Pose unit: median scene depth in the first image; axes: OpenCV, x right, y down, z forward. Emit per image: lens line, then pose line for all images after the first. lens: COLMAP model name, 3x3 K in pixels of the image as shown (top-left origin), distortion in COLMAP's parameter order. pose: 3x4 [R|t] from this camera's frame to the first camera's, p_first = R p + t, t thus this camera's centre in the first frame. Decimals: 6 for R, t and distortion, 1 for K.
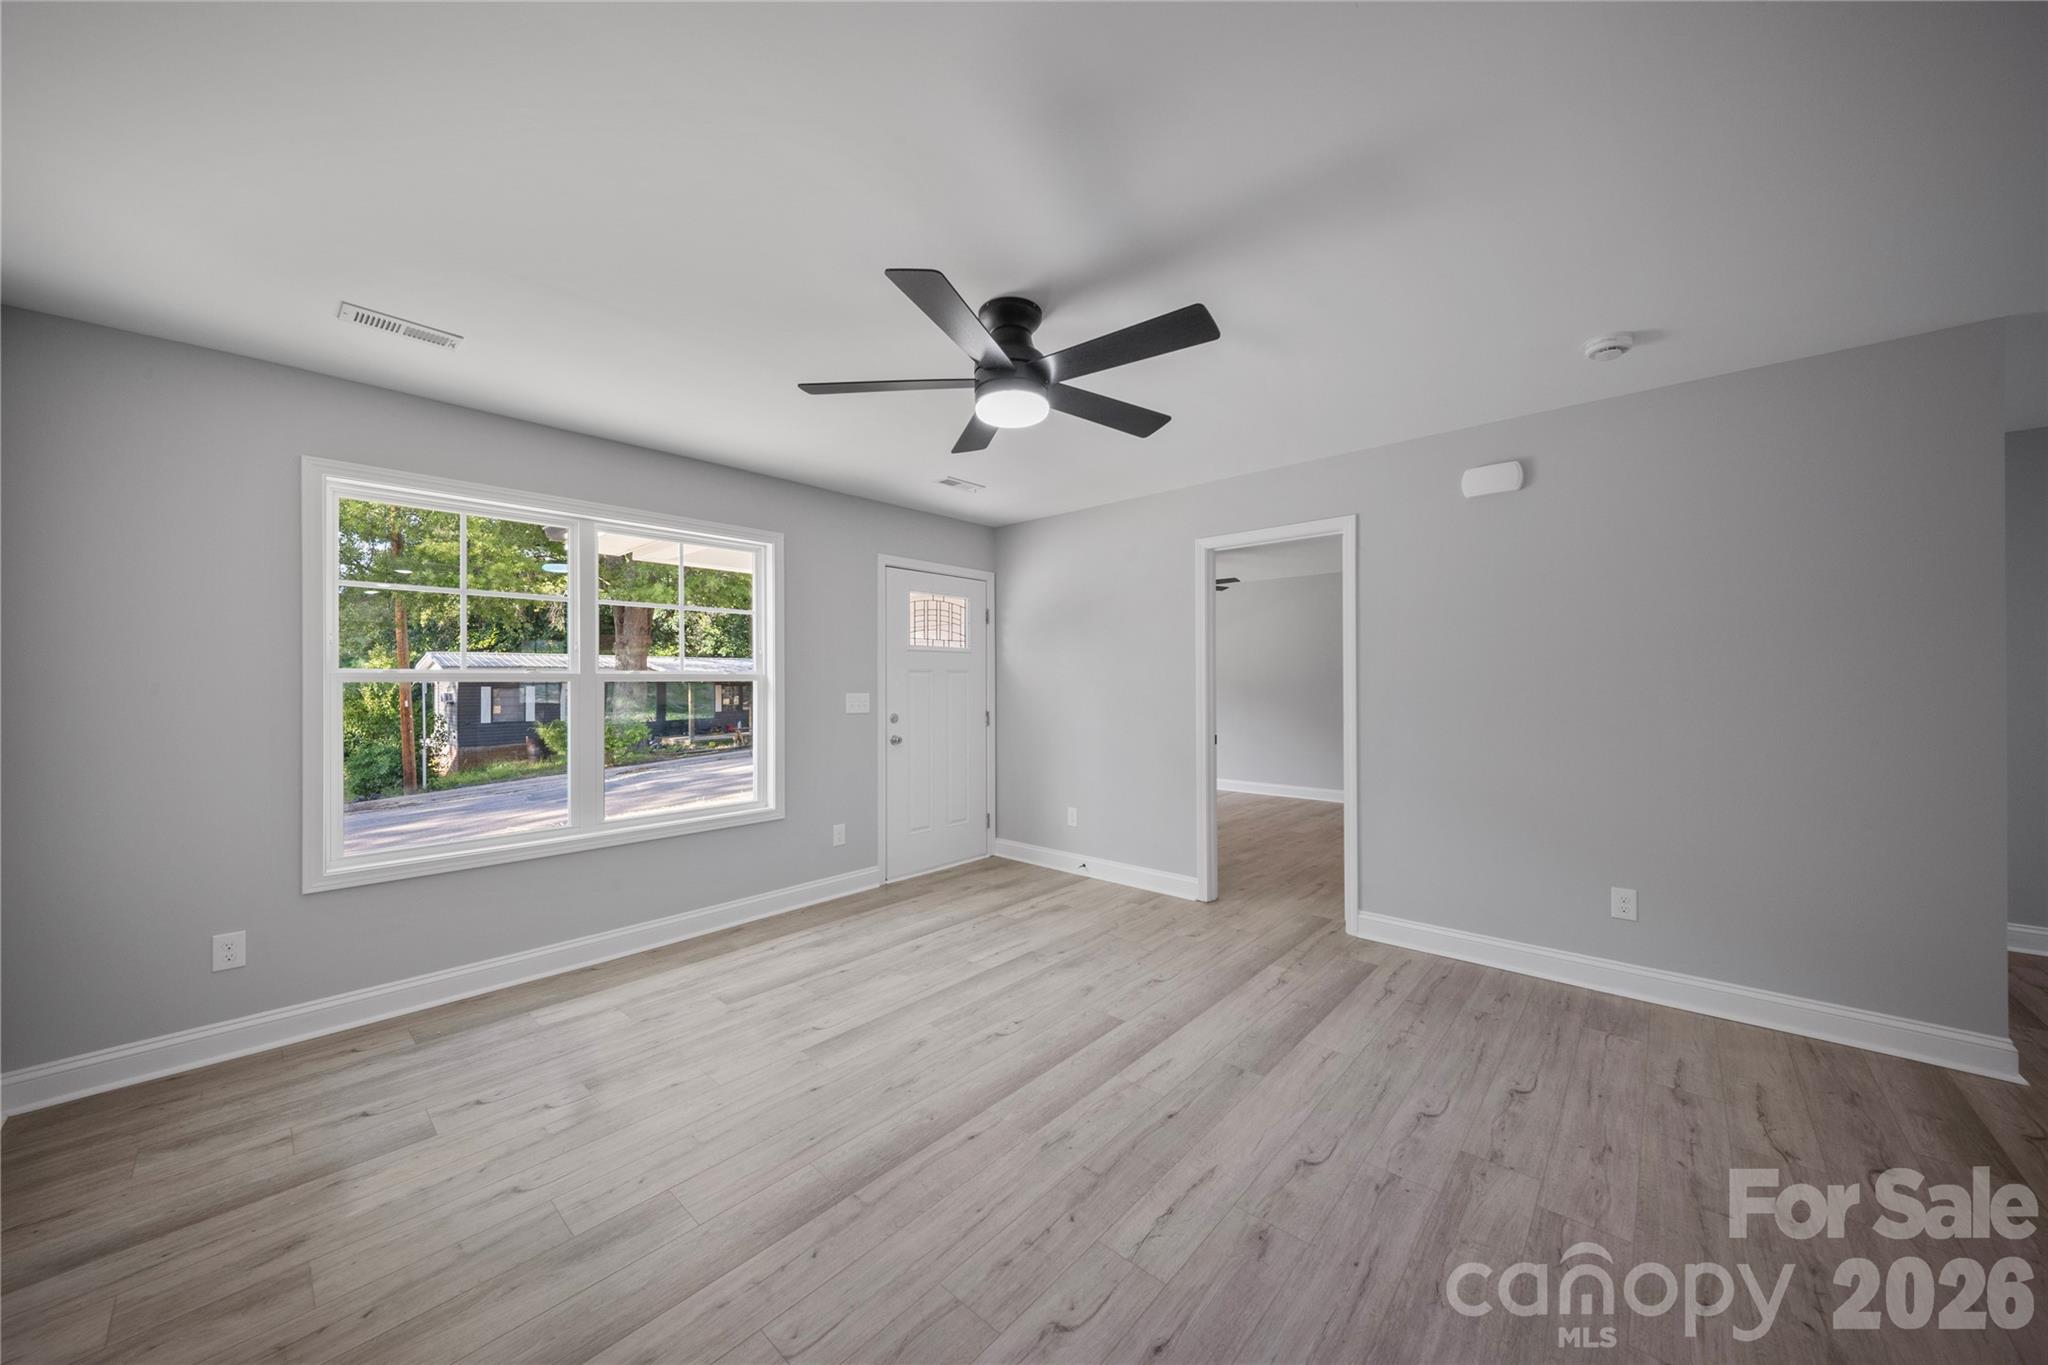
lens RADIAL K [[712.3, 0, 1032.1], [0, 712.3, 664.0], [0, 0, 1]] dist [0.004542, -0.002958]
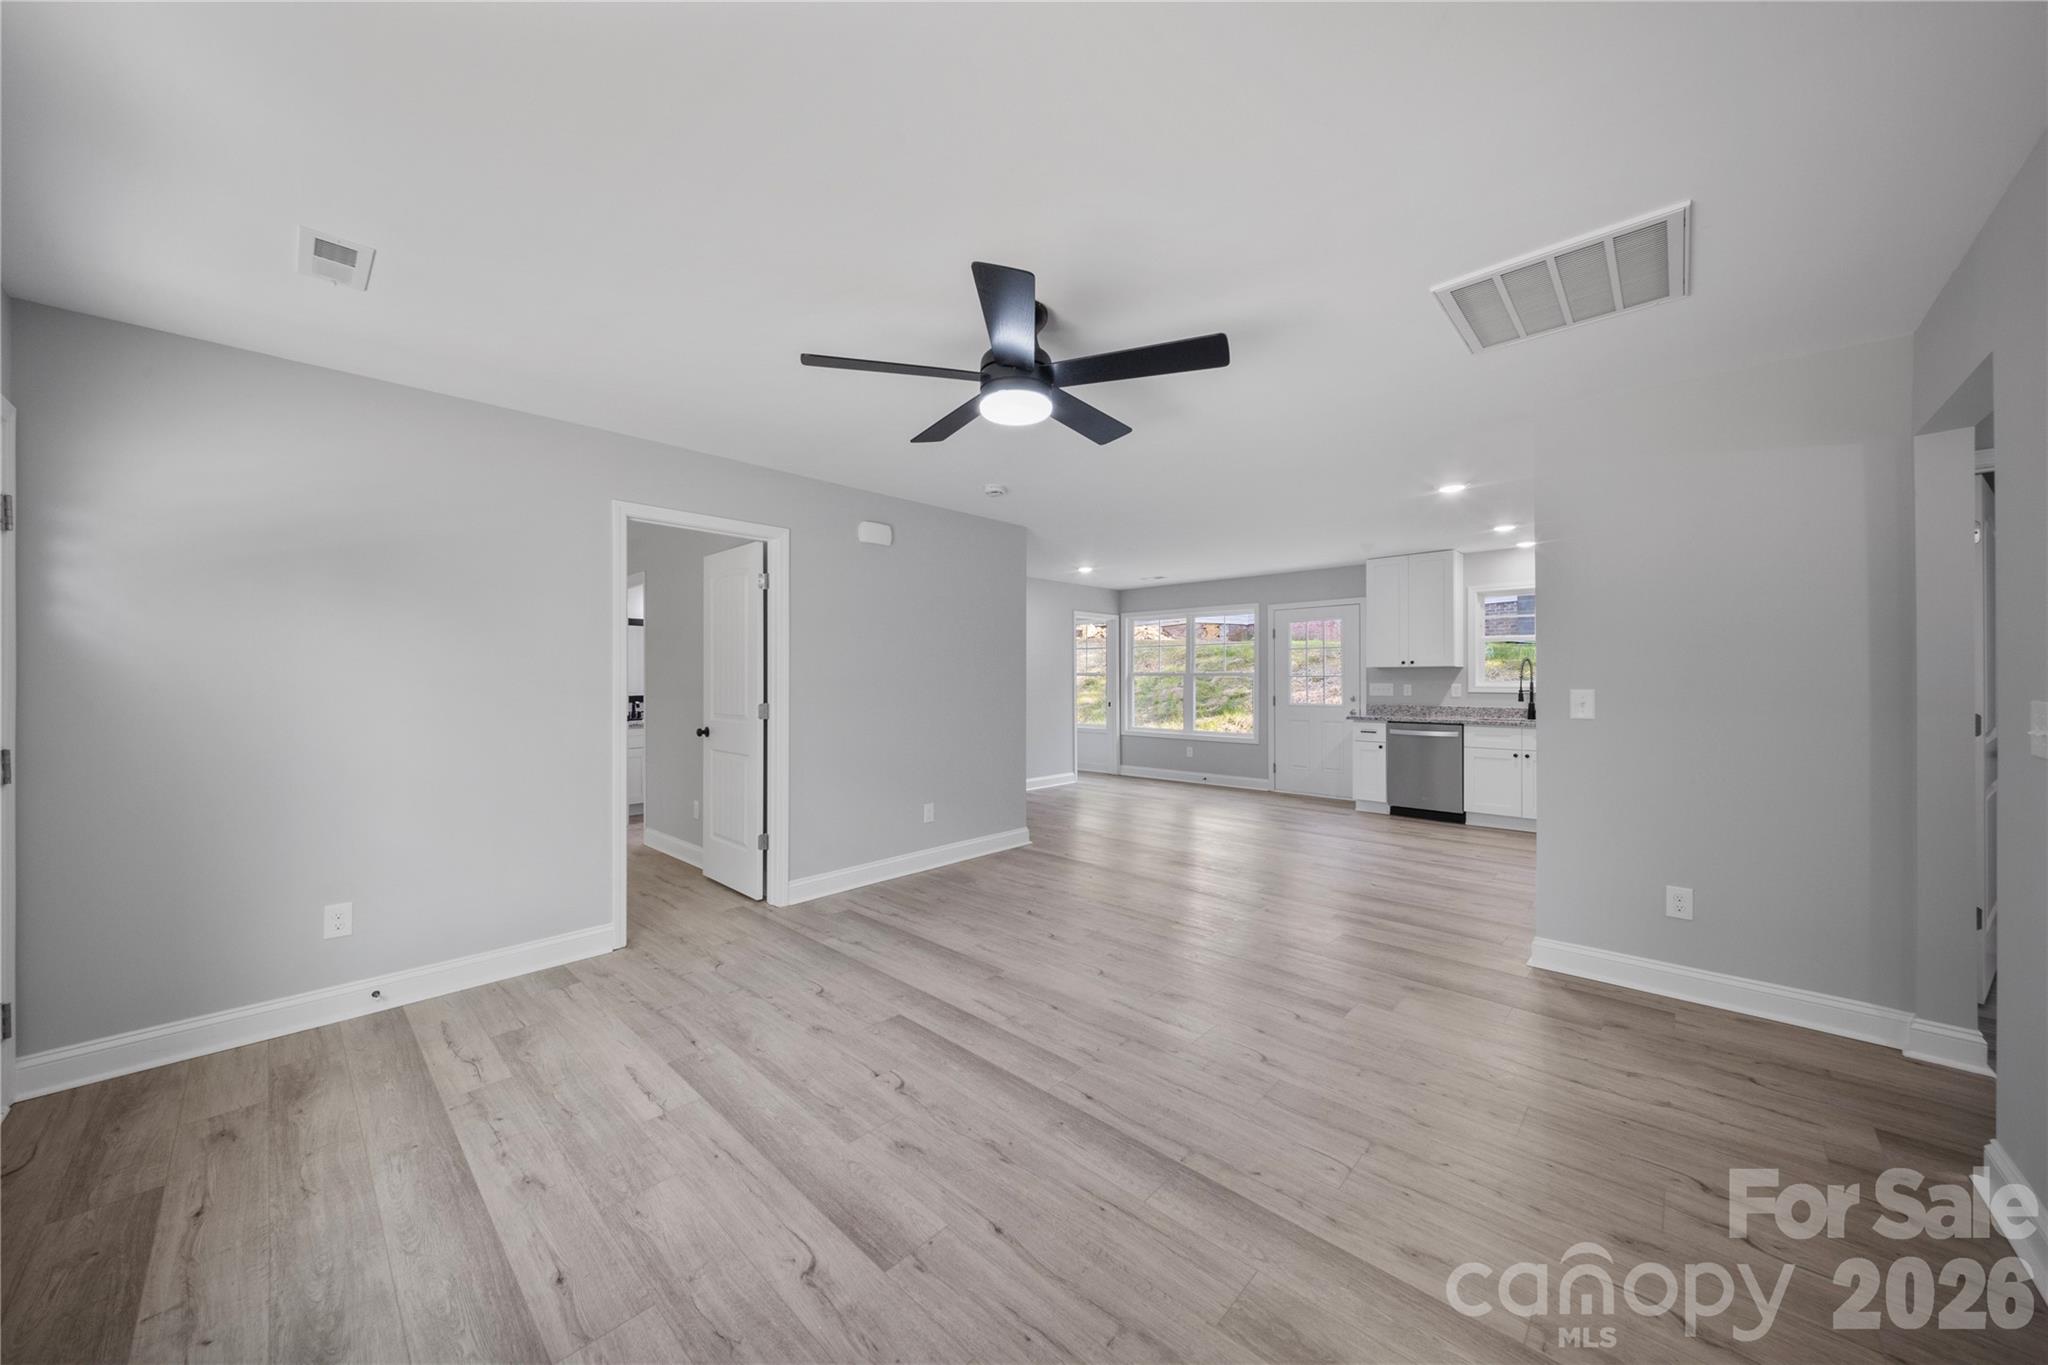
lens RADIAL K [[712.3, 0, 1016.9], [0, 712.3, 679.4], [0, 0, 1]] dist [0.004542, -0.002958]
pose [[0.030110, -0.000350, 0.999547, -0.760778], [-0.019971, 0.999800, 0.000951, 0.021101], [-0.999347, -0.019991, 0.030097, 0.711185]]
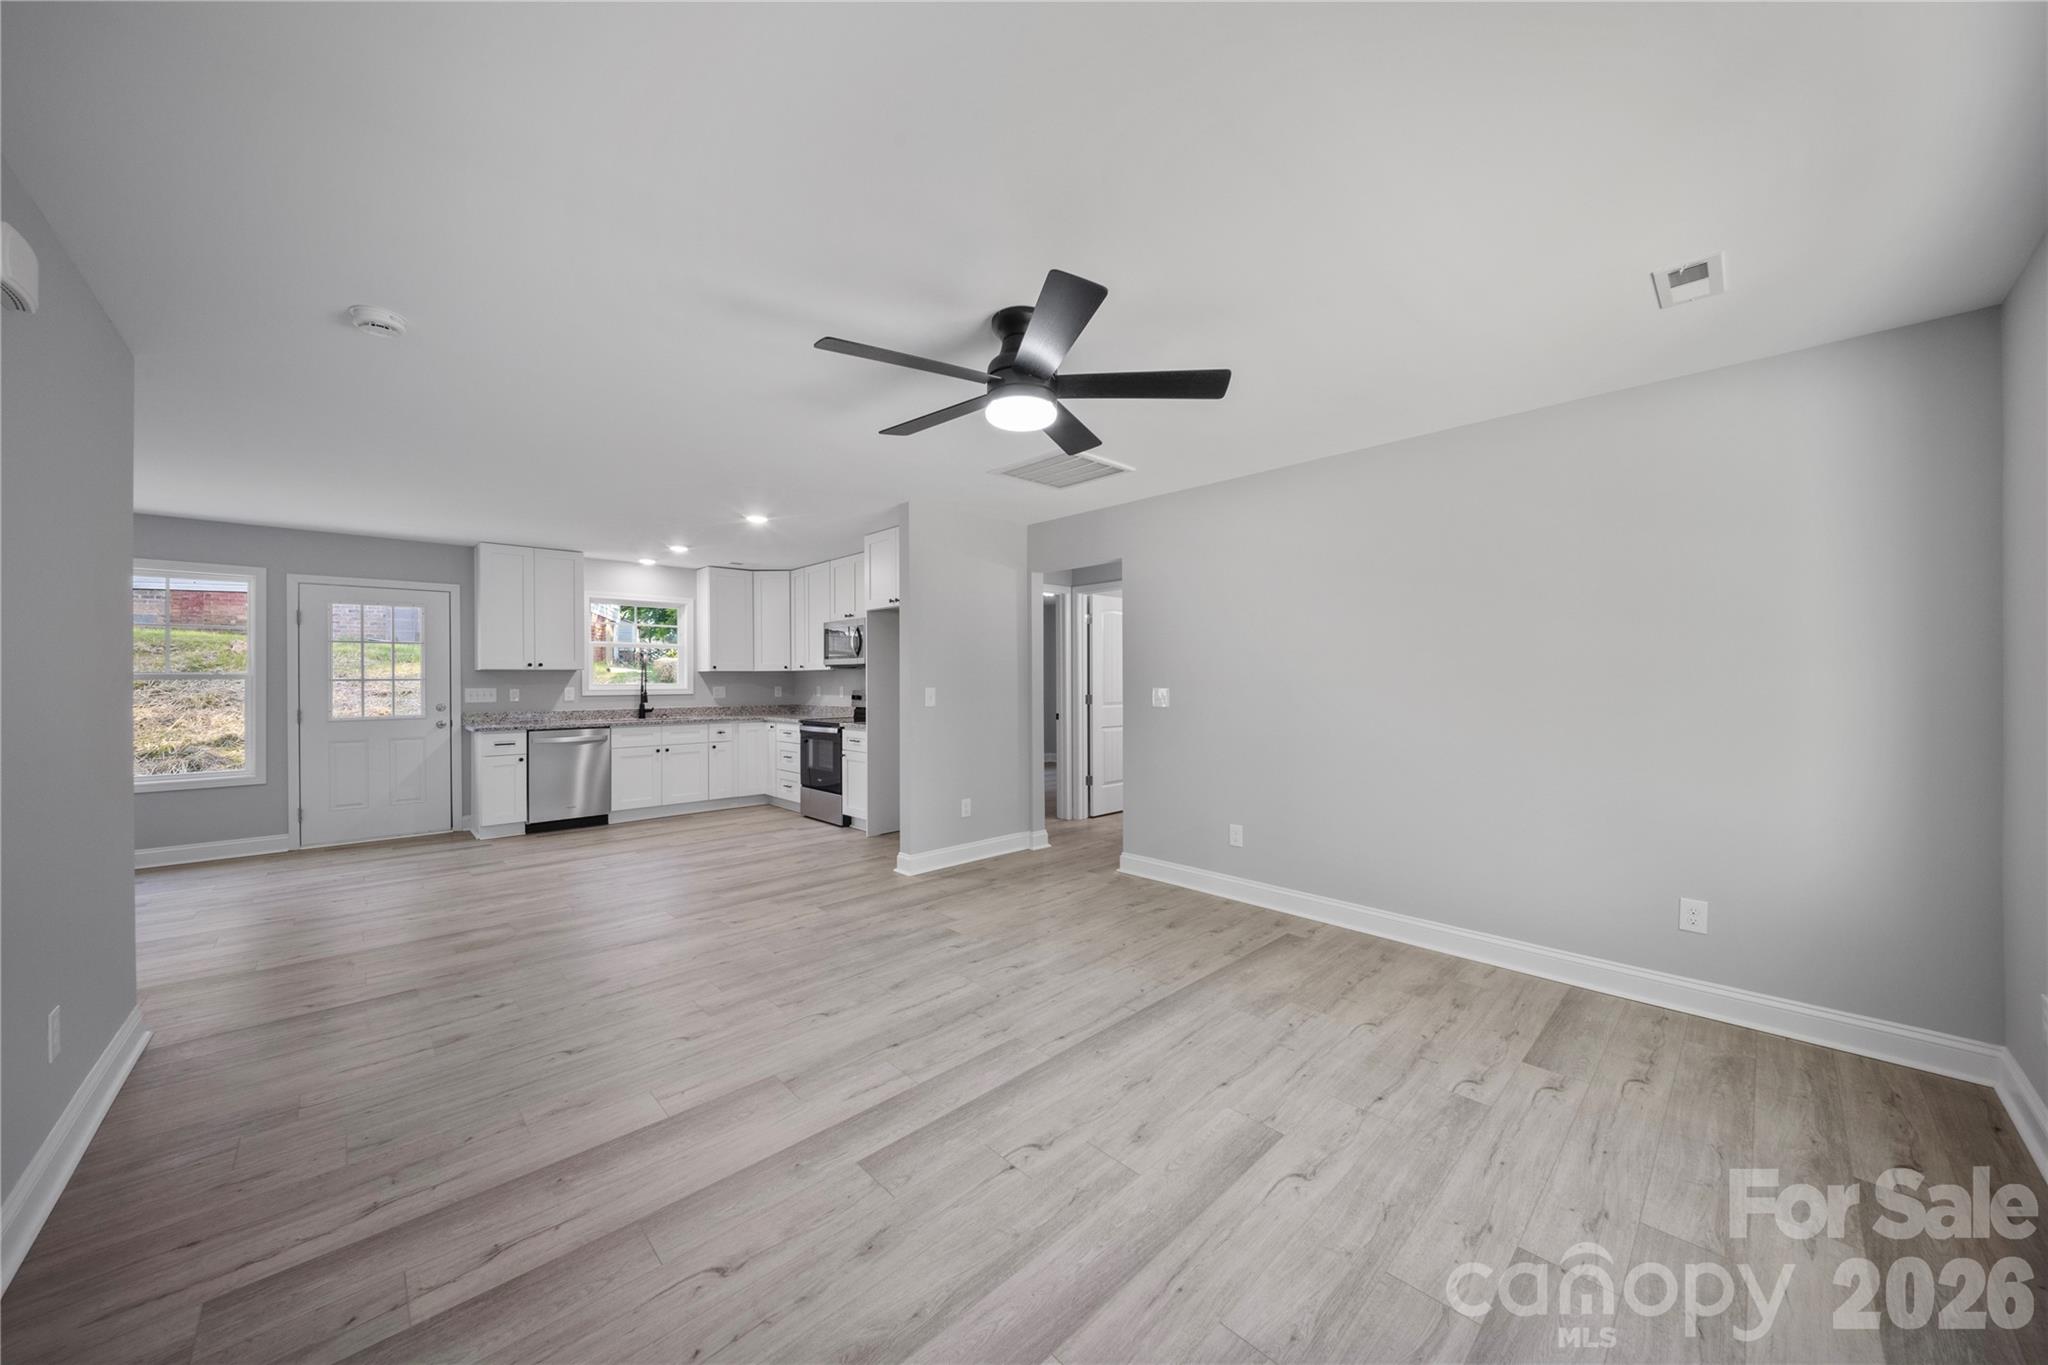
lens RADIAL K [[712.3, 0, 1034.8], [0, 712.3, 675.2], [0, 0, 1]] dist [0.004542, -0.002958]
pose [[-0.997689, 0.005821, 0.067699, -0.082337], [0.003994, 0.999625, -0.027093, 0.036230], [-0.067831, -0.026760, -0.997338, 1.487698]]
